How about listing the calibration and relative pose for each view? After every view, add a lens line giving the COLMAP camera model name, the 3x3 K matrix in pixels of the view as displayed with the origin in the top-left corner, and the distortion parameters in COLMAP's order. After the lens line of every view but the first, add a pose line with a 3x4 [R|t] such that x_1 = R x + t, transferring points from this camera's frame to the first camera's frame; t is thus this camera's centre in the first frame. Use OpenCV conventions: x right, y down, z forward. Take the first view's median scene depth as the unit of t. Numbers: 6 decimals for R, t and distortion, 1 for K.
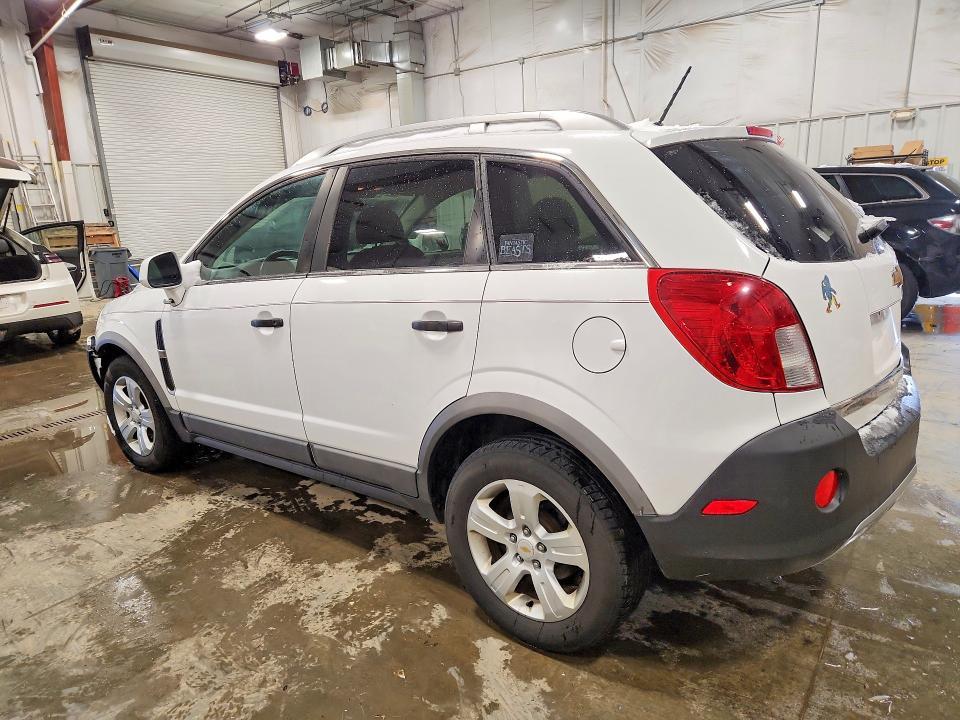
lens RADIAL K [[668.4, 0, 480.0], [0, 668.4, 360.0], [0, 0, 1]] dist [0.029817, -0.003548]
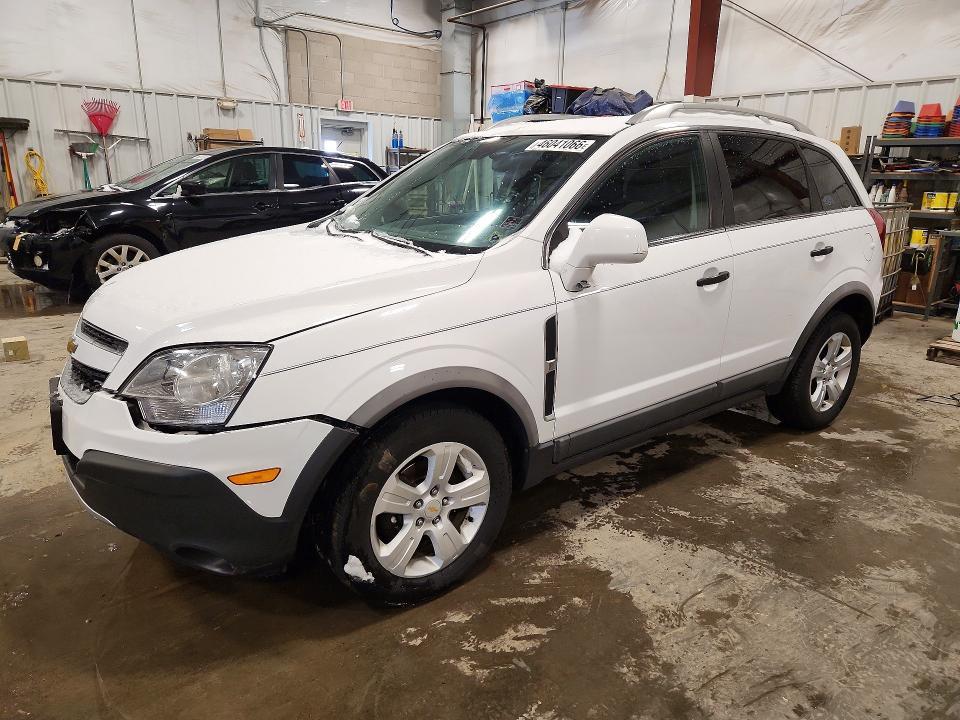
lens RADIAL K [[668.4, 0, 480.0], [0, 668.4, 360.0], [0, 0, 1]] dist [0.029817, -0.003548]
pose [[0.224164, -0.215946, 0.950325, -1.201265], [0.190177, 0.966087, 0.174669, -0.156641], [-0.955816, 0.141575, 0.257630, 0.932272]]
